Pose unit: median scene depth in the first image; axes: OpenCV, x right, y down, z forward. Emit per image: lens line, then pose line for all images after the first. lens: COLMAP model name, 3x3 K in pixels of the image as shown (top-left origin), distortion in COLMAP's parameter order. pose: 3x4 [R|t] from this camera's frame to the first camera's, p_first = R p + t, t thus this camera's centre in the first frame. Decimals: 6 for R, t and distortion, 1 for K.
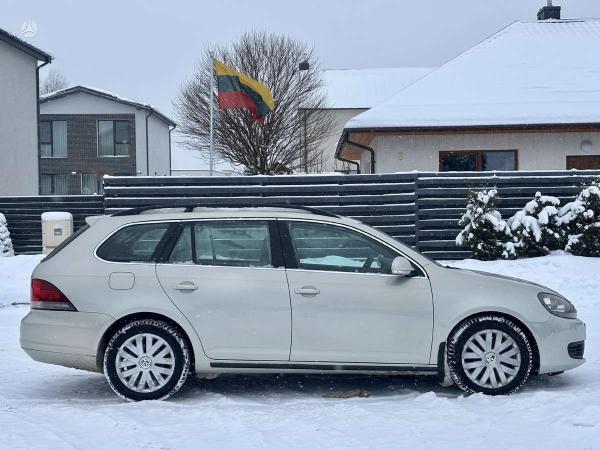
lens RADIAL K [[884.9, 0, 308.3], [0, 884.9, 226.0], [0, 0, 1]] dist [0.304349, -1.260953]
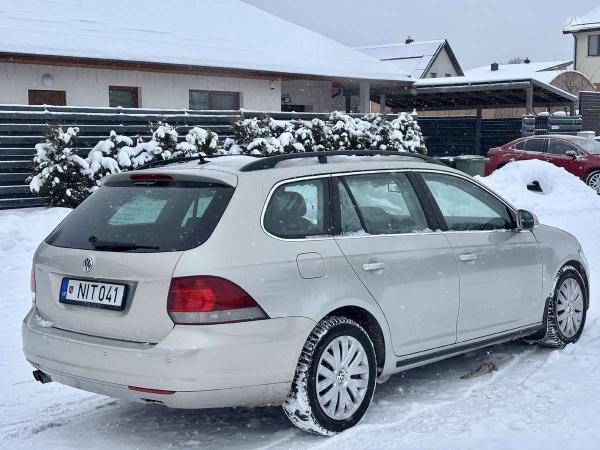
lens RADIAL K [[884.9, 0, 308.3], [0, 884.9, 226.0], [0, 0, 1]] dist [0.304349, -1.260953]
pose [[0.676299, -0.065318, 0.733726, -0.297968], [0.012733, 0.996949, 0.077015, -0.009020], [-0.736518, -0.042742, 0.675067, 0.230022]]
